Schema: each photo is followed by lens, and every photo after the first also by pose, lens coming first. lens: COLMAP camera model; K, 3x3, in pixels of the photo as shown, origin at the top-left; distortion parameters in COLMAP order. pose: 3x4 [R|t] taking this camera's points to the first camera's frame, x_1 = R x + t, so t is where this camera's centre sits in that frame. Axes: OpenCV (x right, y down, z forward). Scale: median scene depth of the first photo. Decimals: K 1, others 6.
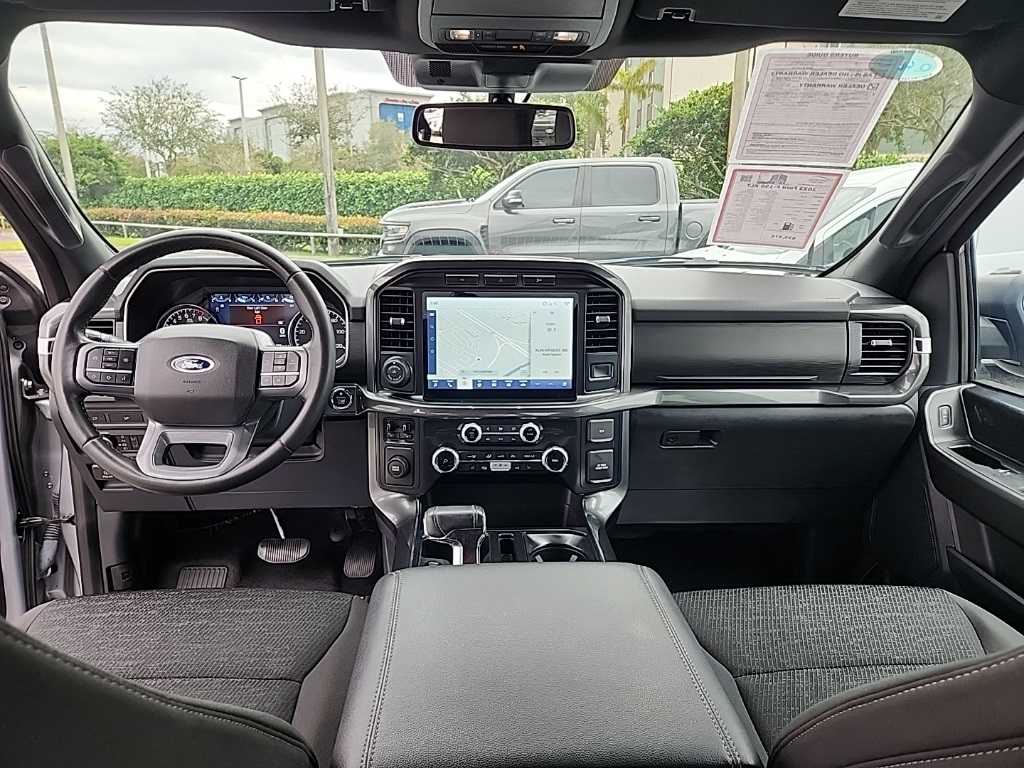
lens RADIAL K [[689.6, 0, 513.2], [0, 689.6, 408.6], [0, 0, 1]] dist [0.069685, -0.055953]
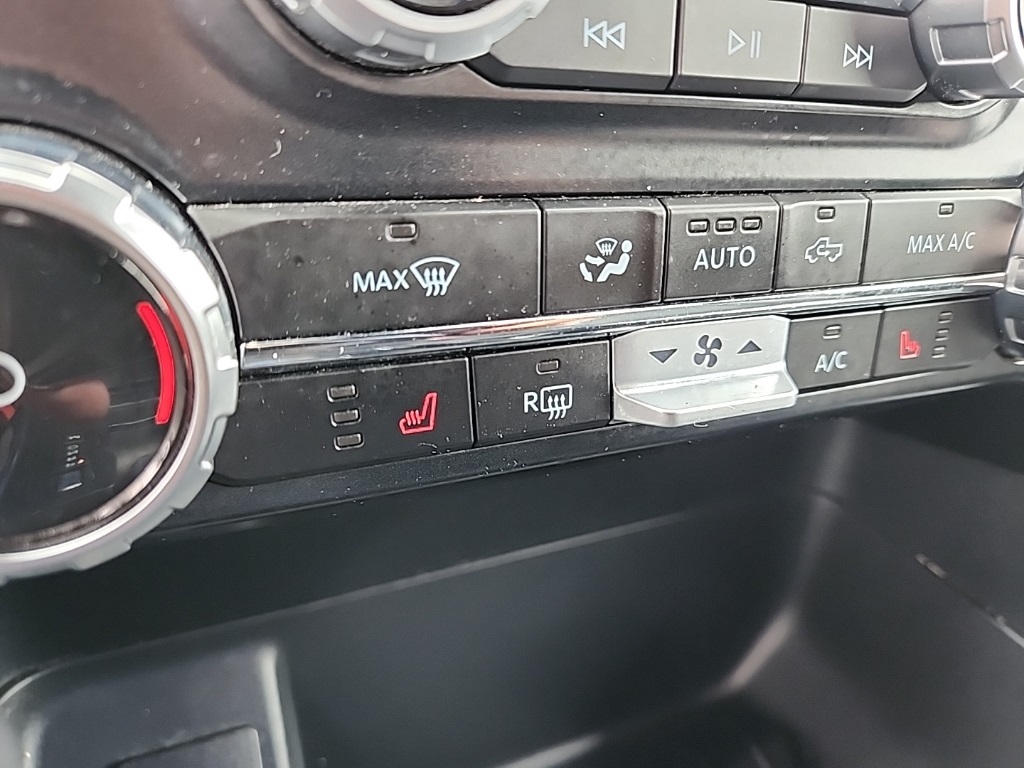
lens RADIAL K [[689.6, 0, 475.0], [0, 689.6, 368.0], [0, 0, 1]] dist [0.069685, -0.055953]
pose [[0.938702, -0.108326, 0.327269, -0.069543], [0.045458, 0.979952, 0.193977, 0.056944], [-0.341721, -0.167210, 0.924807, 0.817467]]
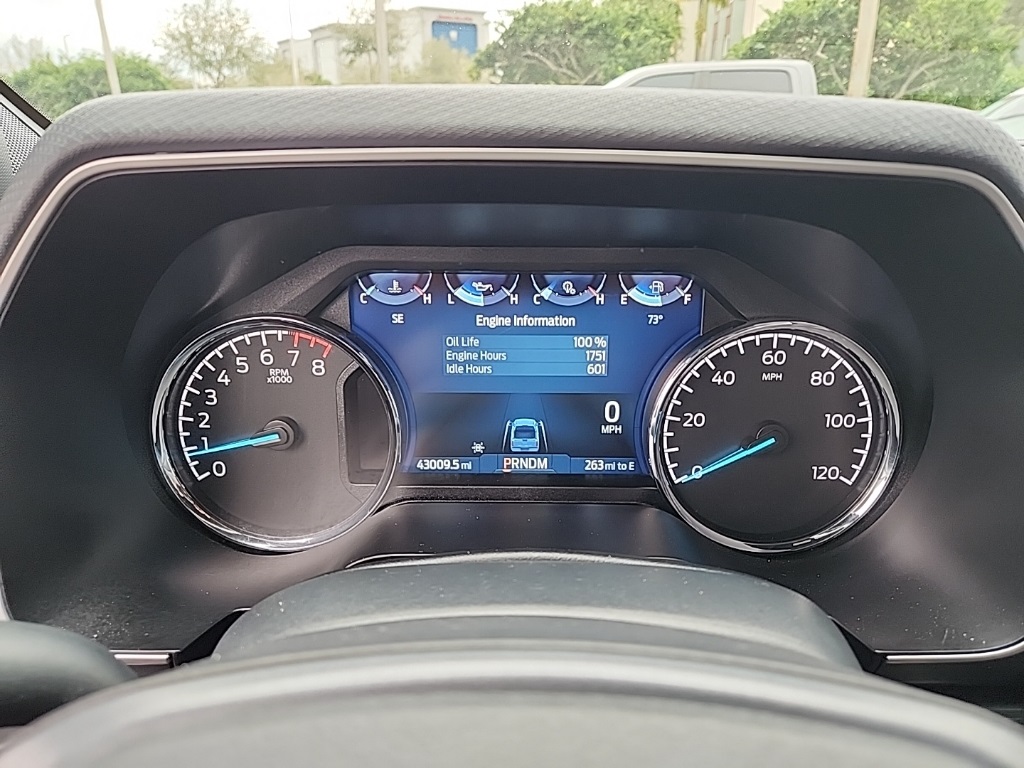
lens RADIAL K [[689.6, 0, 510.7], [0, 689.6, 390.1], [0, 0, 1]] dist [0.069685, -0.055953]
pose [[0.997736, 0.022475, -0.063381, -0.339698], [-0.018066, 0.997432, 0.069302, -0.132197], [0.064776, -0.068000, 0.995580, 0.705148]]
